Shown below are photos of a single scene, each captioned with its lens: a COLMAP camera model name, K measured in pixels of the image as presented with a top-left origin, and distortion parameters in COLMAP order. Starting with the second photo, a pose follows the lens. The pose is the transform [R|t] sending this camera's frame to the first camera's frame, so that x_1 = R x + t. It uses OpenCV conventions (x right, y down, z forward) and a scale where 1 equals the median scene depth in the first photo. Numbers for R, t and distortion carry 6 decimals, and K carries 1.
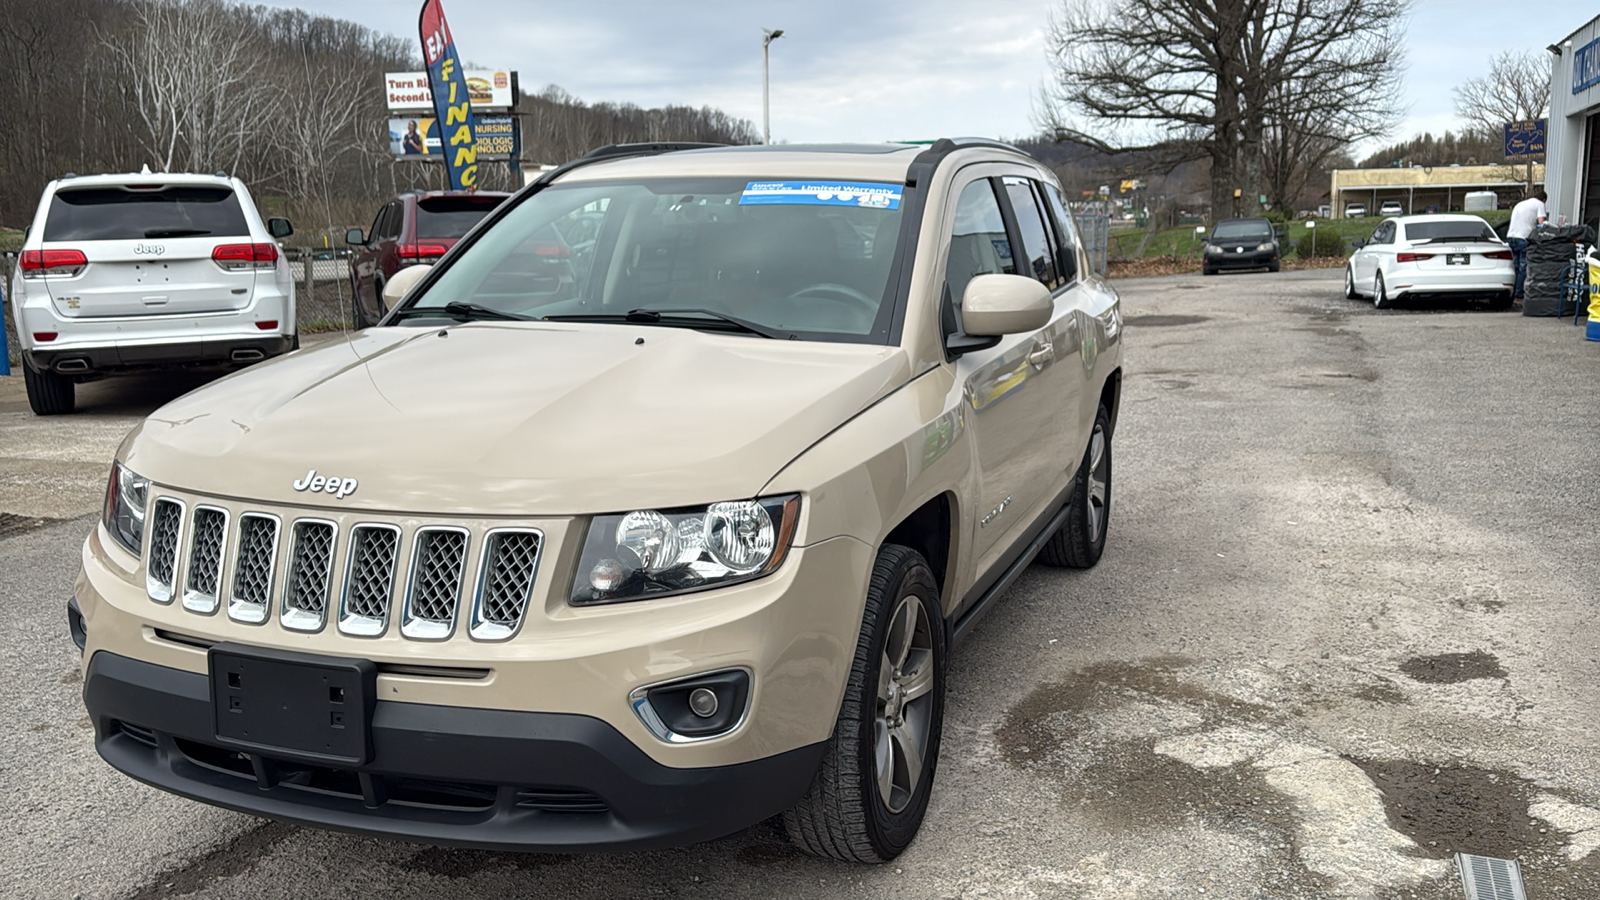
lens RADIAL K [[1368.7, 0, 819.9], [0, 1368.7, 453.8], [0, 0, 1]] dist [0.134295, -0.236928]
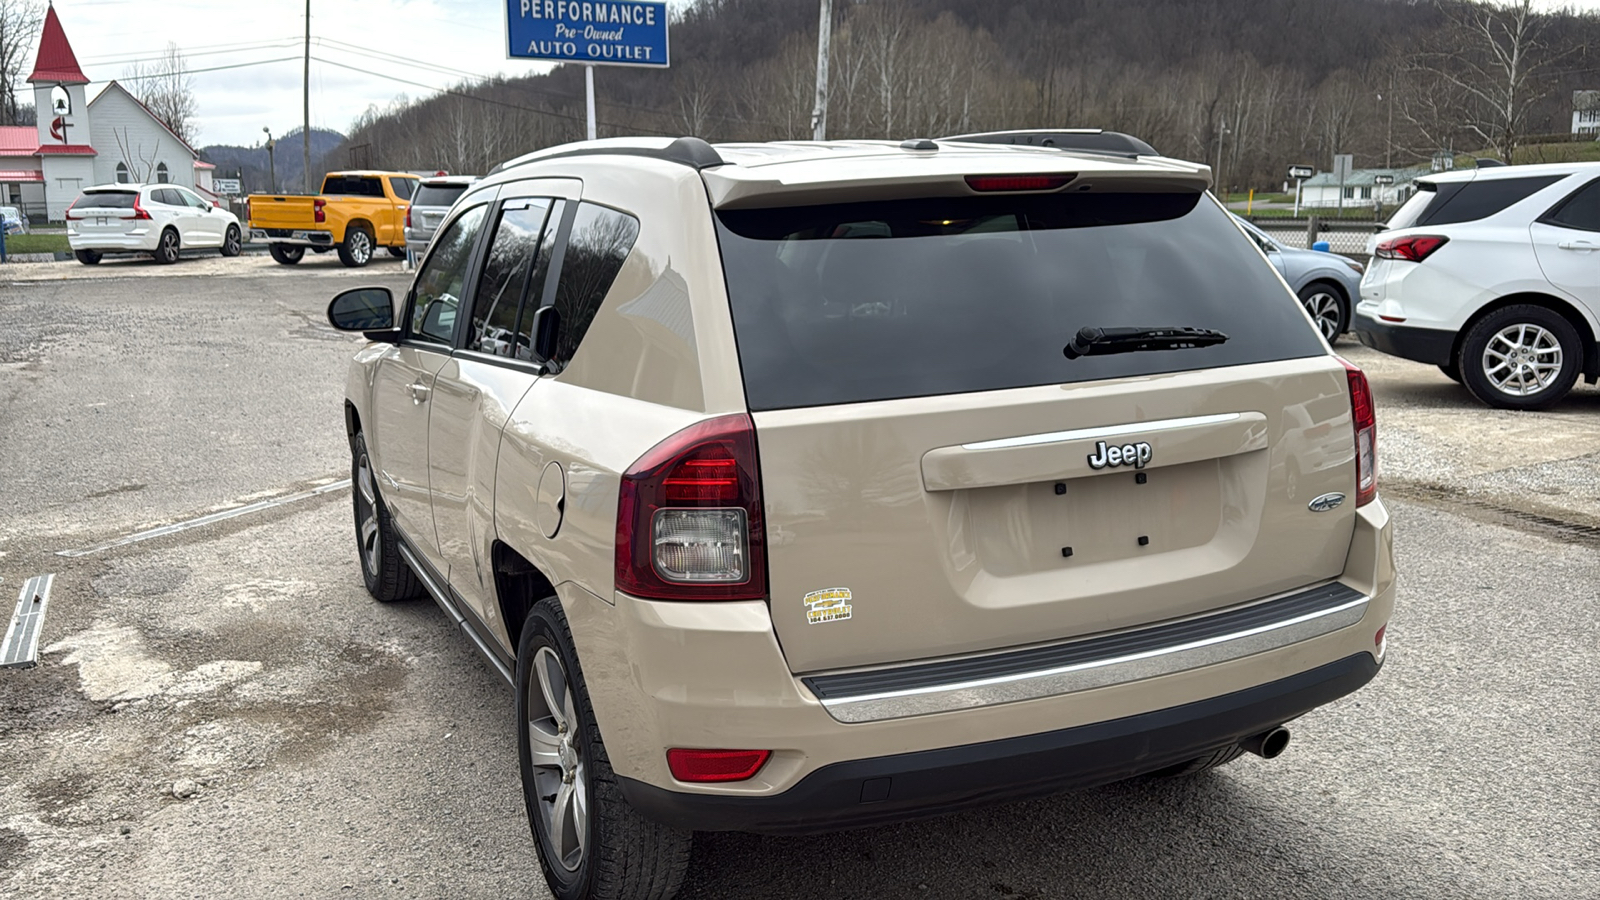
lens RADIAL K [[1368.7, 0, 791.4], [0, 1368.7, 454.2], [0, 0, 1]] dist [0.134295, -0.236928]
pose [[-0.704543, 0.151690, -0.693260, 0.713763], [-0.095943, 0.947560, 0.304837, -0.382793], [0.703146, 0.281285, -0.653043, 2.004456]]
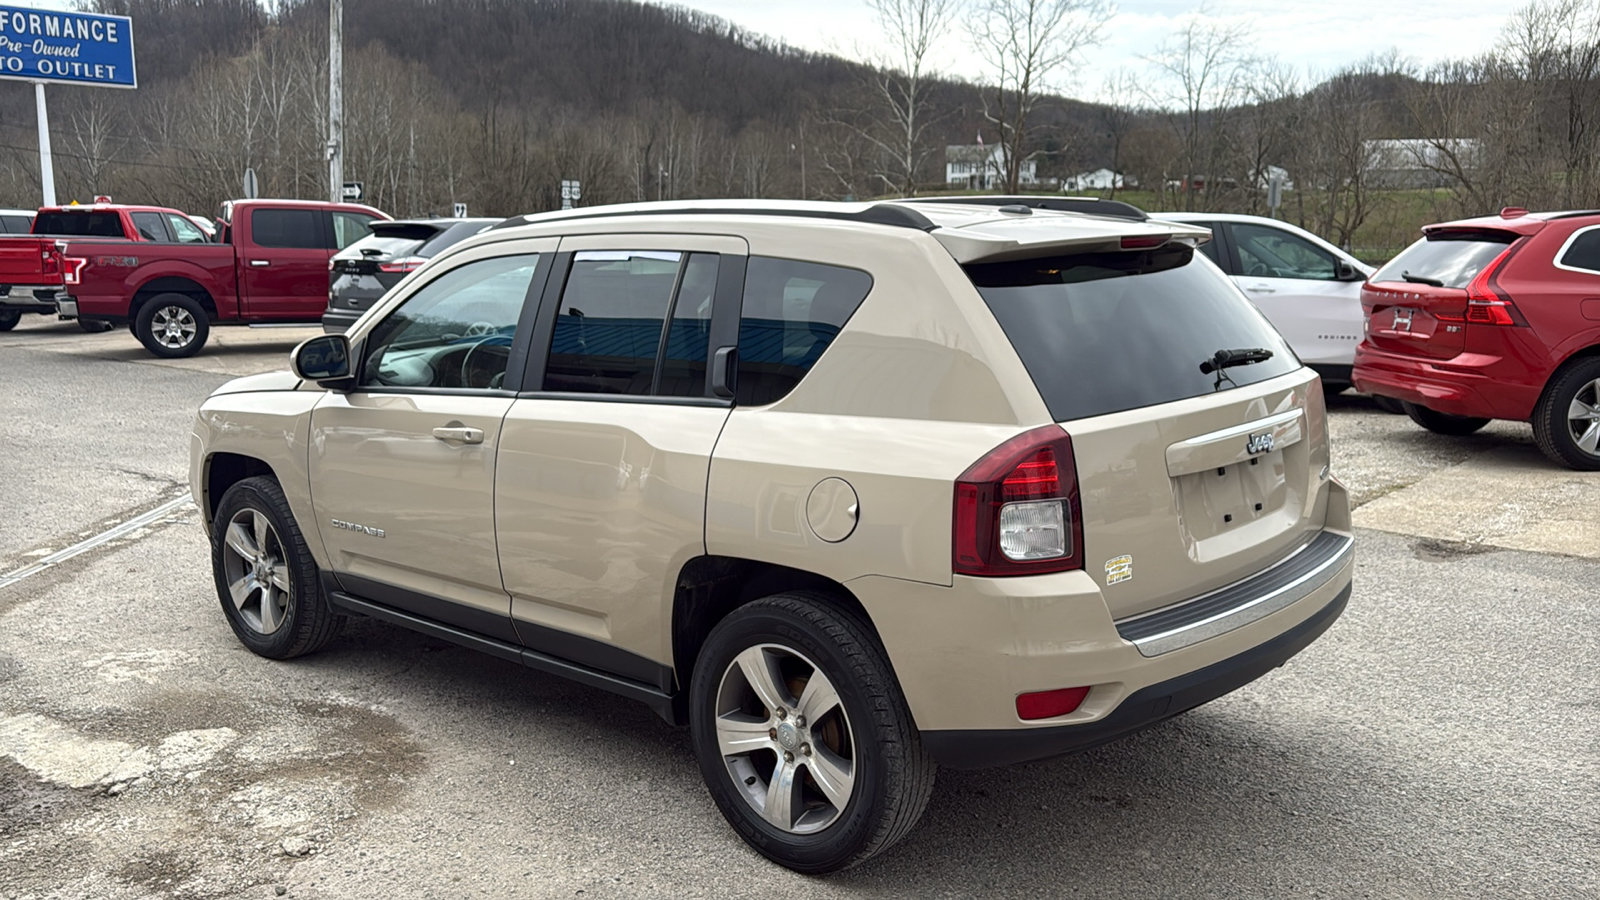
lens RADIAL K [[1368.7, 0, 801.7], [0, 1368.7, 460.1], [0, 0, 1]] dist [0.134295, -0.236928]
pose [[-0.371658, 0.170282, -0.912619, 1.072478], [-0.142680, 0.960878, 0.237392, -0.357311], [0.917340, 0.218441, -0.332823, 1.717498]]
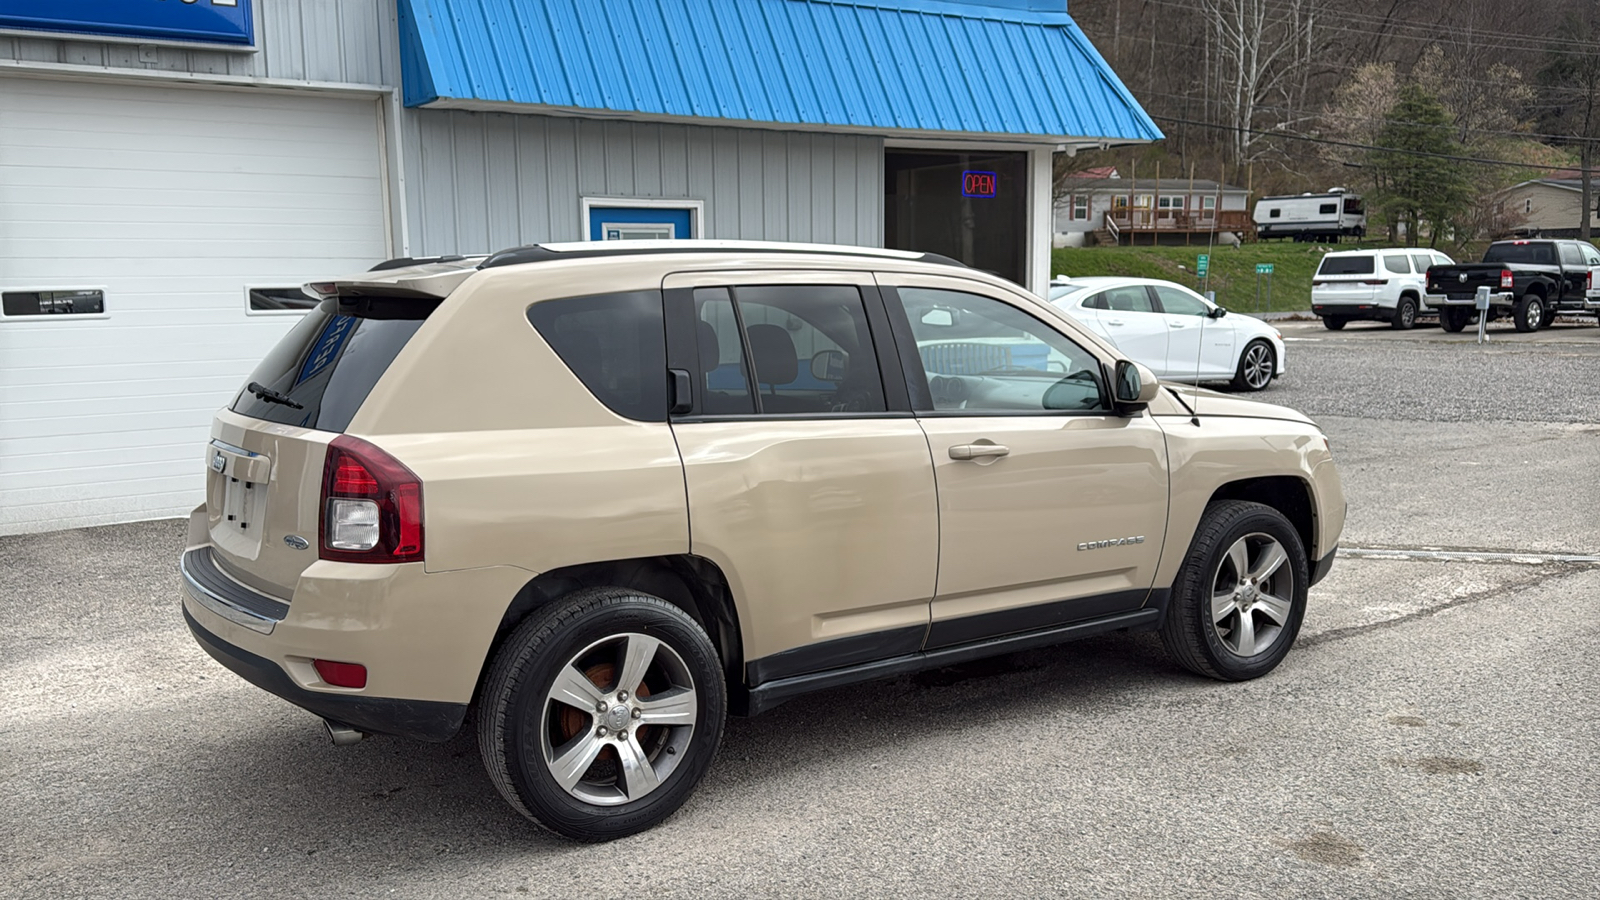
lens RADIAL K [[1368.7, 0, 800.5], [0, 1368.7, 469.1], [0, 0, 1]] dist [0.134295, -0.236928]
pose [[-0.810575, -0.056492, 0.582904, -0.806629], [0.120192, 0.958101, 0.259991, -0.412593], [-0.573168, 0.280803, -0.769823, 2.242740]]
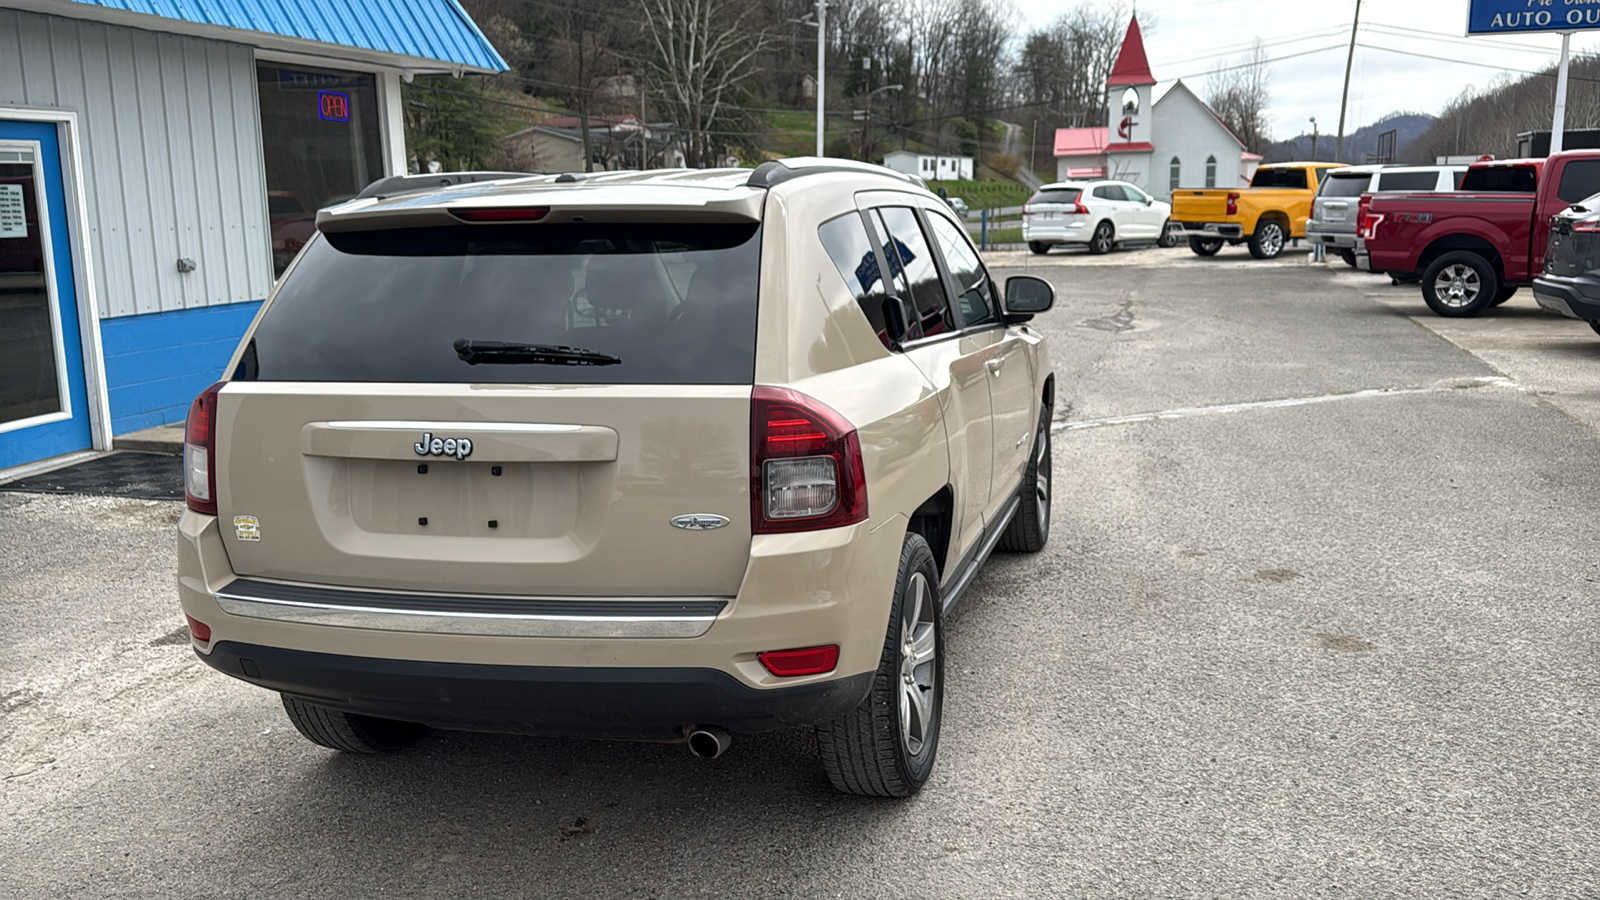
lens RADIAL K [[1368.7, 0, 812.2], [0, 1368.7, 471.1], [0, 0, 1]] dist [0.134295, -0.236928]
pose [[-0.996923, 0.045753, -0.063645, -0.003470], [0.020528, 0.936024, 0.351337, -0.455276], [0.075648, 0.348949, -0.934083, 2.436837]]
